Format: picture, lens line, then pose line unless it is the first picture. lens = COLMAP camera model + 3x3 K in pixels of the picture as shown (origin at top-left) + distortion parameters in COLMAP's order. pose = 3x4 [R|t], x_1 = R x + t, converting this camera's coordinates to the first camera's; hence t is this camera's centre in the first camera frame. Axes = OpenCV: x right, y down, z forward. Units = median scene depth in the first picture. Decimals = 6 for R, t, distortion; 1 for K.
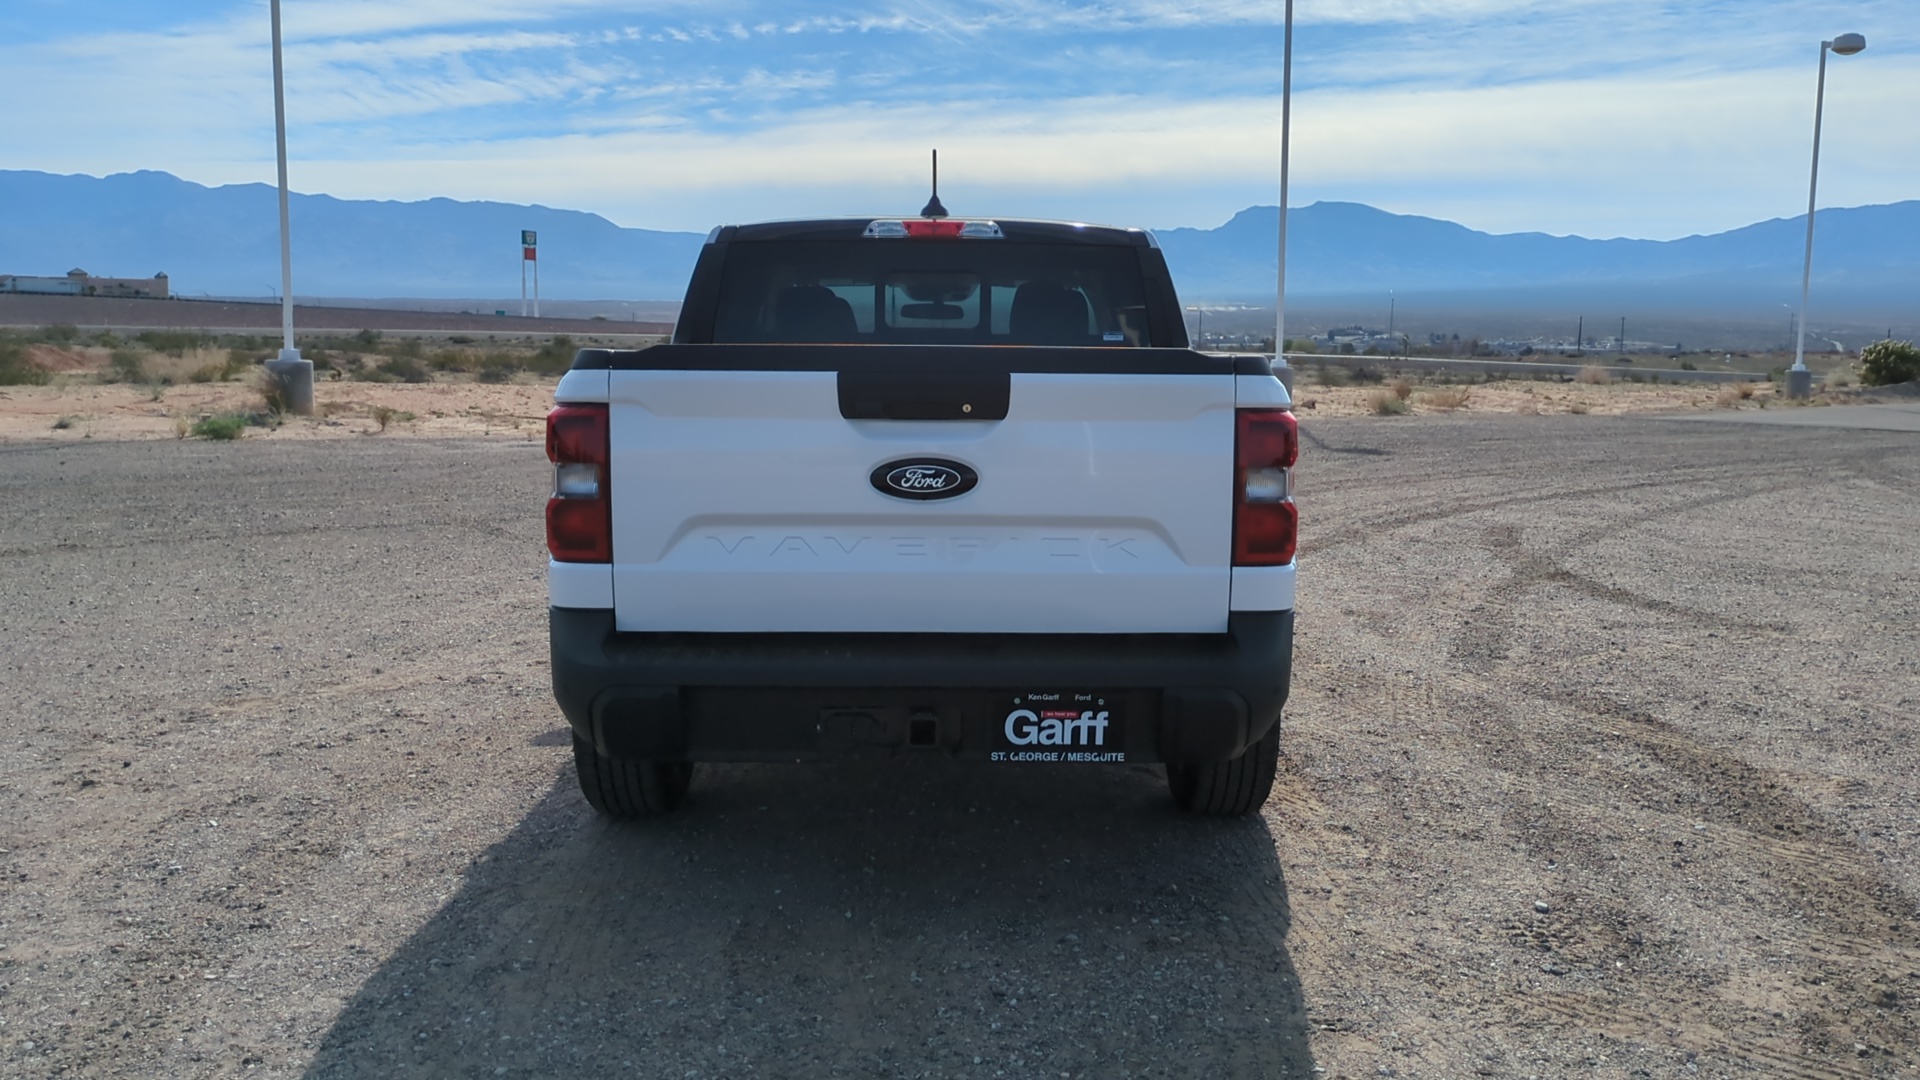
lens RADIAL K [[1715.5, 0, 991.3], [0, 1715.5, 529.7], [0, 0, 1]] dist [0.085501, -0.117832]
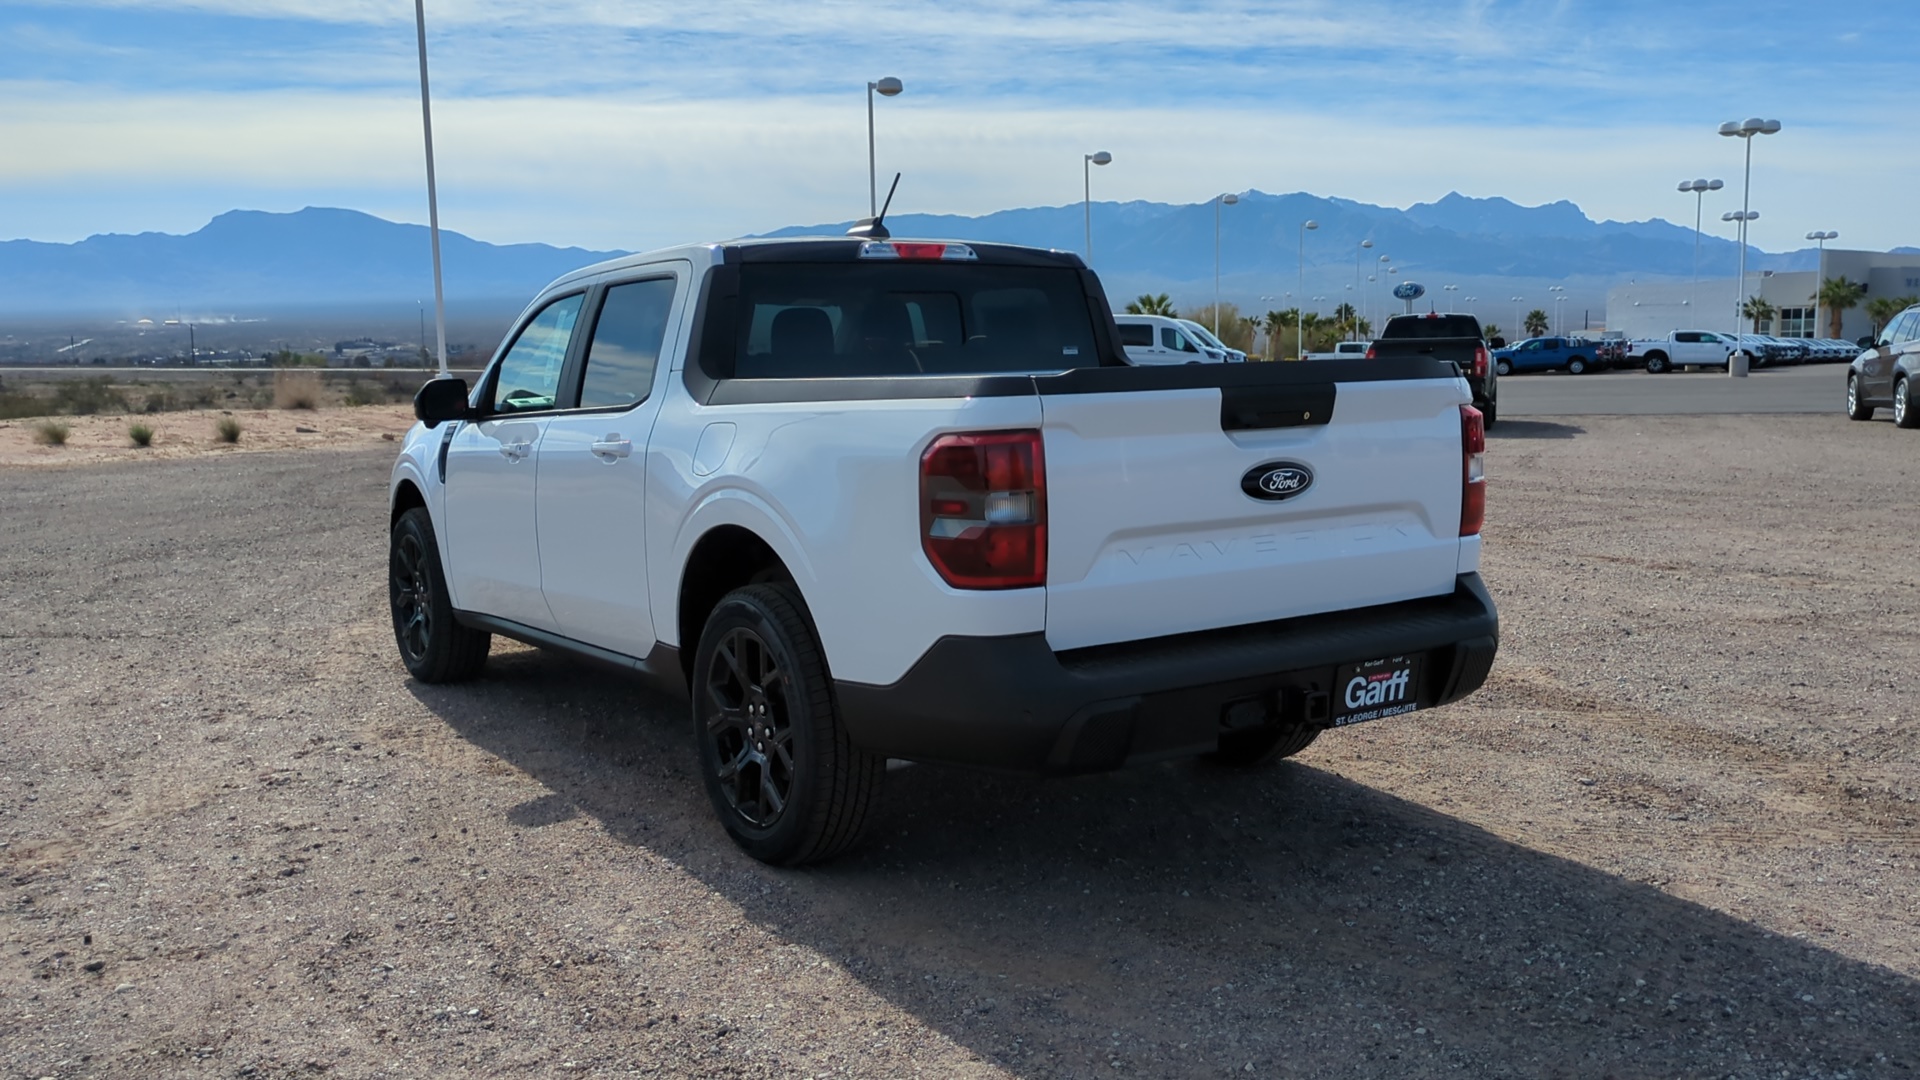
lens RADIAL K [[1715.5, 0, 991.3], [0, 1715.5, 529.7], [0, 0, 1]] dist [0.085501, -0.117832]
pose [[0.824277, -0.083370, 0.560015, -0.781031], [0.086394, 0.996037, 0.021119, -0.036175], [-0.559556, 0.030974, 0.828213, 0.177297]]
